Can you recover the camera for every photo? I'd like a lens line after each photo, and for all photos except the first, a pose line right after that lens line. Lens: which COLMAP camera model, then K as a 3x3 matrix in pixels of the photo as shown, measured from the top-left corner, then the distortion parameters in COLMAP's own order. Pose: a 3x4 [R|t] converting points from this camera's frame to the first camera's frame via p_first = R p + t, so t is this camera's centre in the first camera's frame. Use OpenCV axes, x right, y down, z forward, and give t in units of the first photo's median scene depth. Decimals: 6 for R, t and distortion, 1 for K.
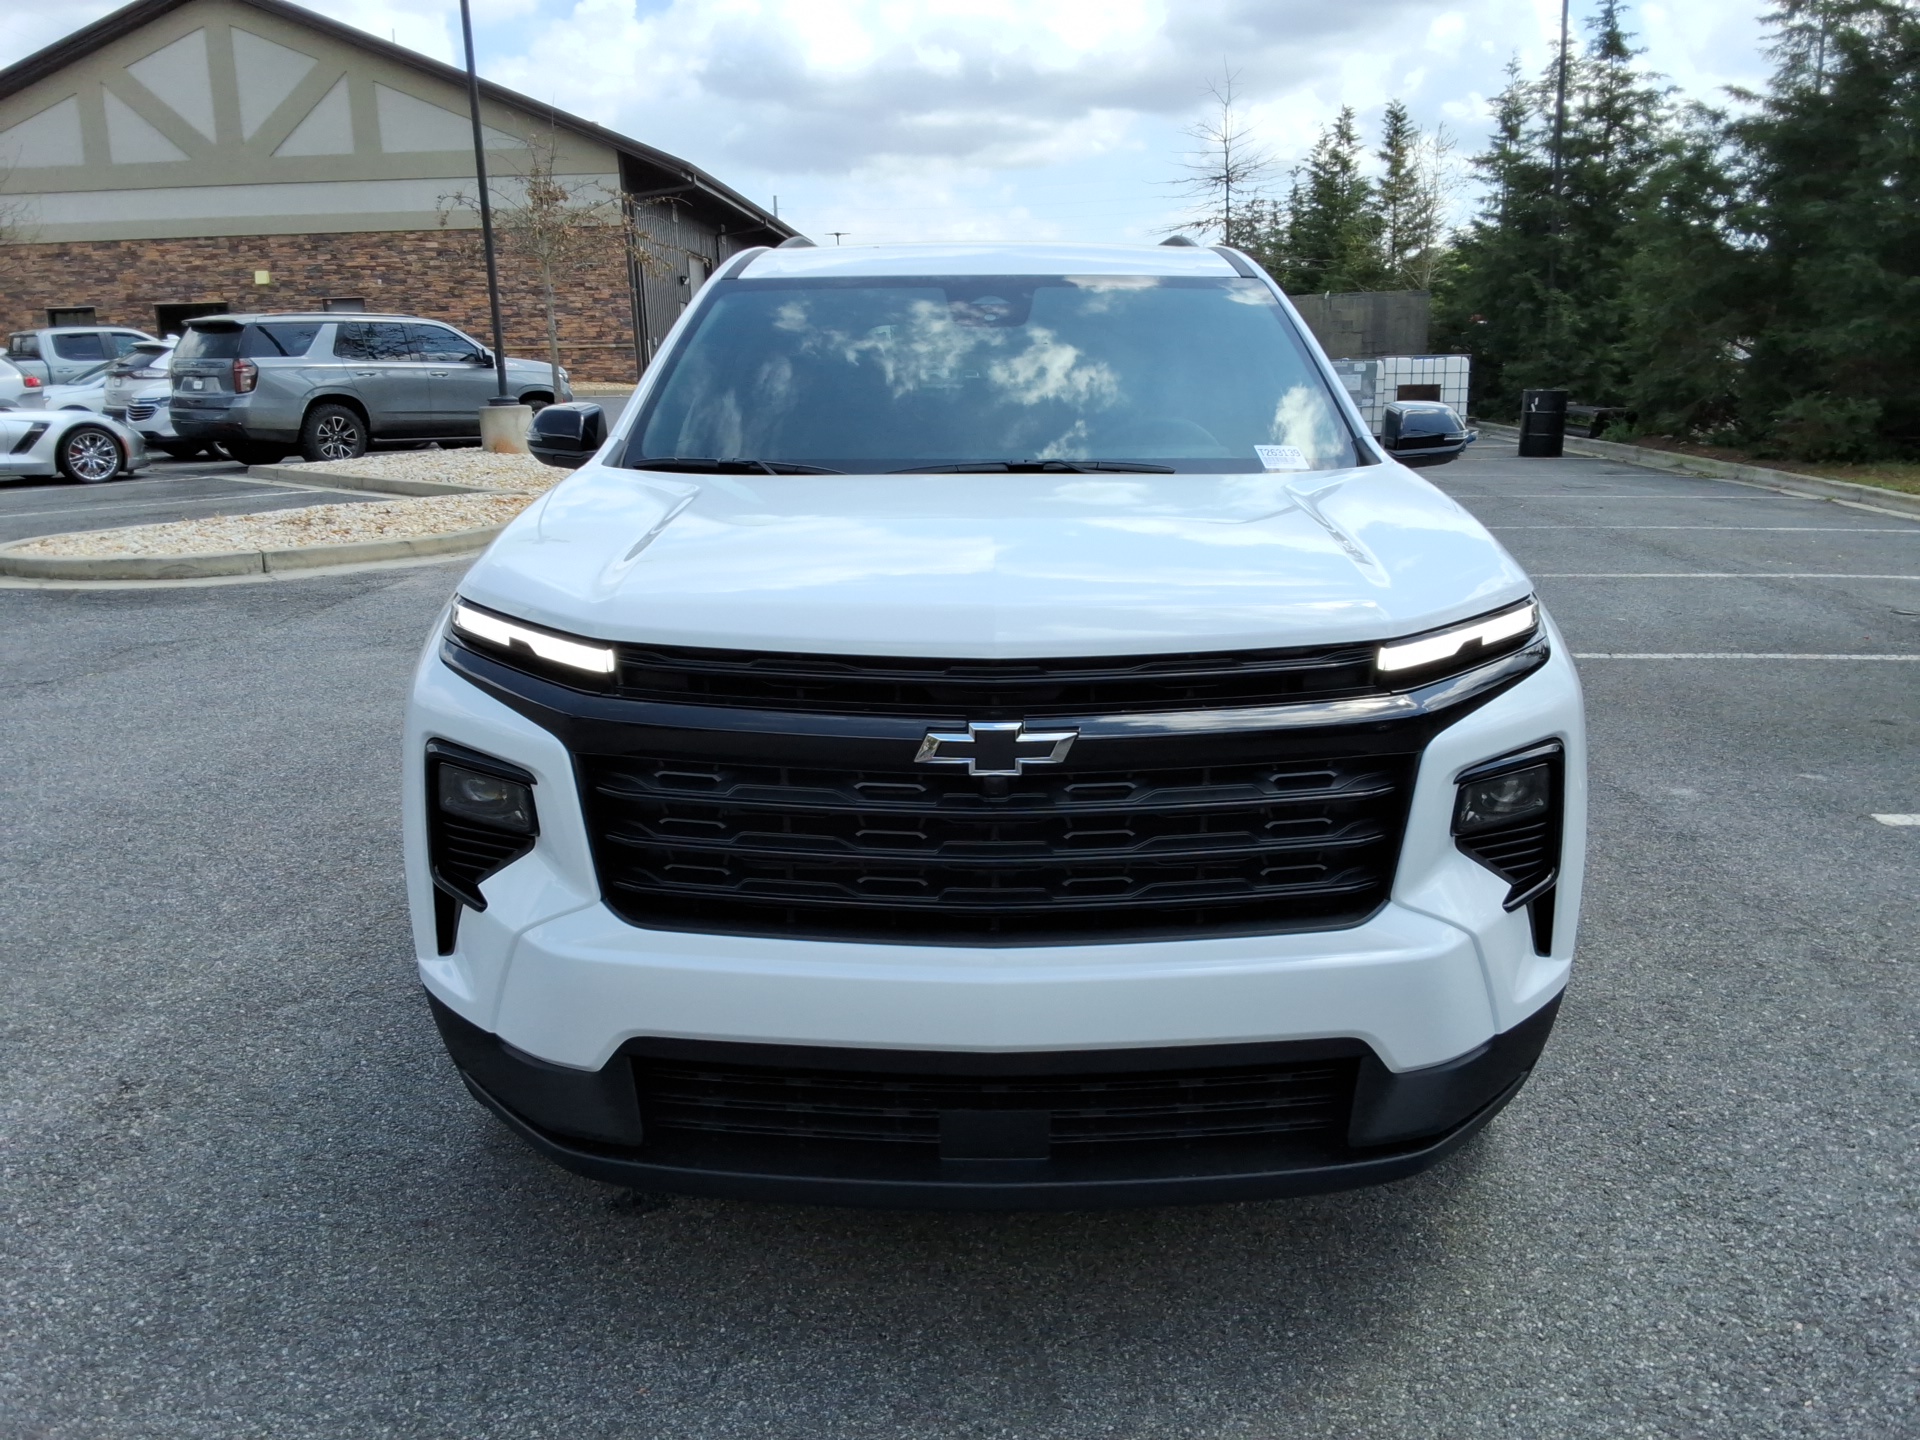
lens RADIAL K [[1543.6, 0, 960.9], [0, 1543.6, 730.0], [0, 0, 1]] dist [0.092804, -0.128365]
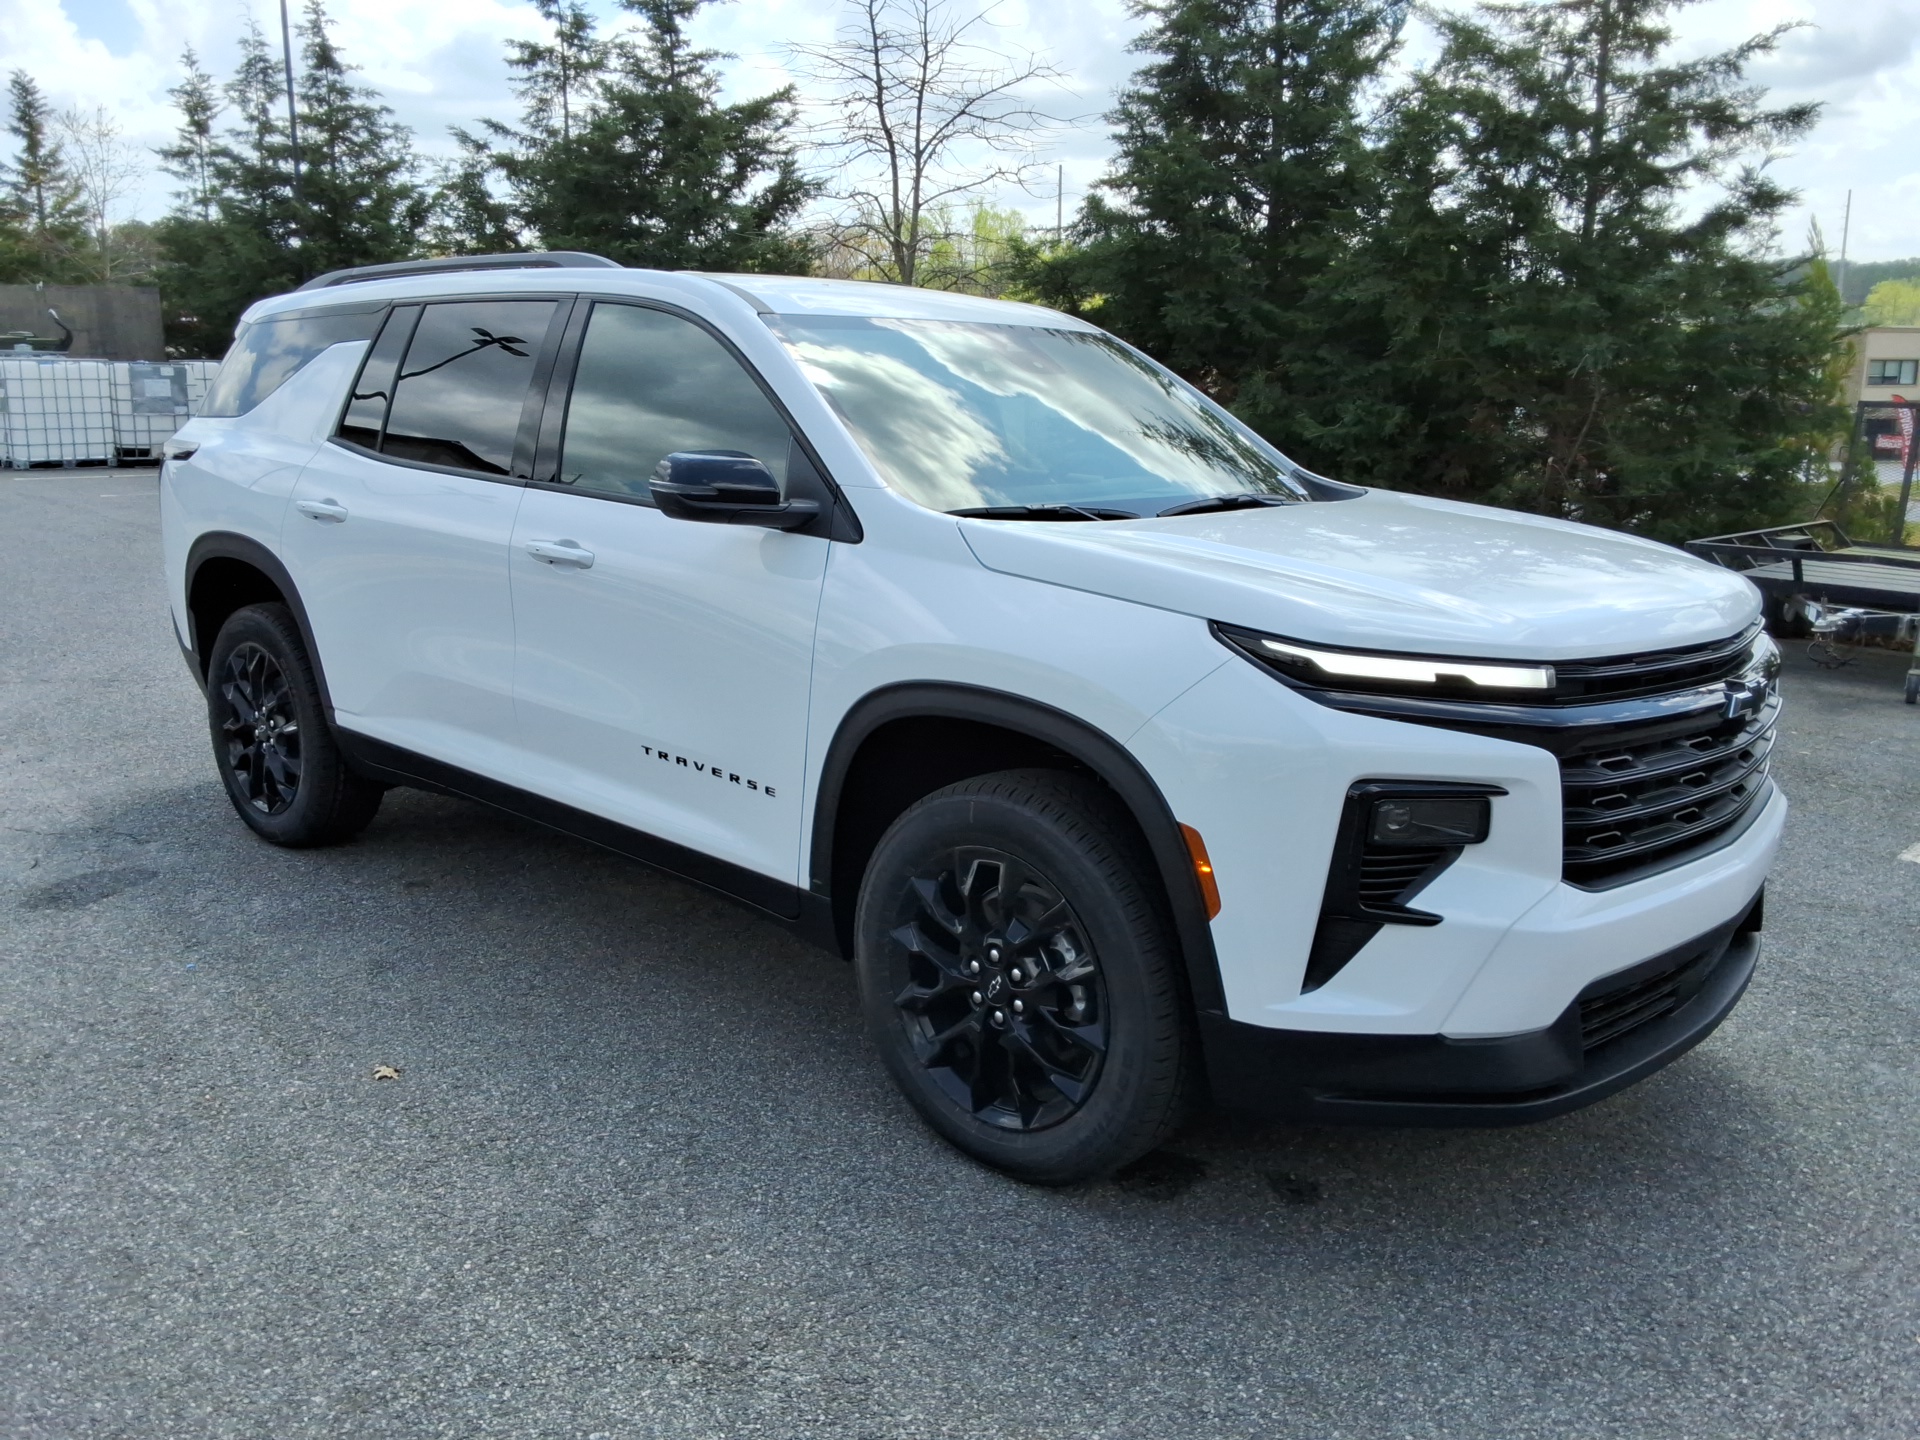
lens RADIAL K [[1543.6, 0, 967.6], [0, 1543.6, 727.5], [0, 0, 1]] dist [0.092804, -0.128365]
pose [[0.670107, -0.150251, 0.726899, -0.105635], [0.152680, 0.986259, 0.063110, -0.011353], [-0.726392, 0.068693, 0.683839, 0.038592]]
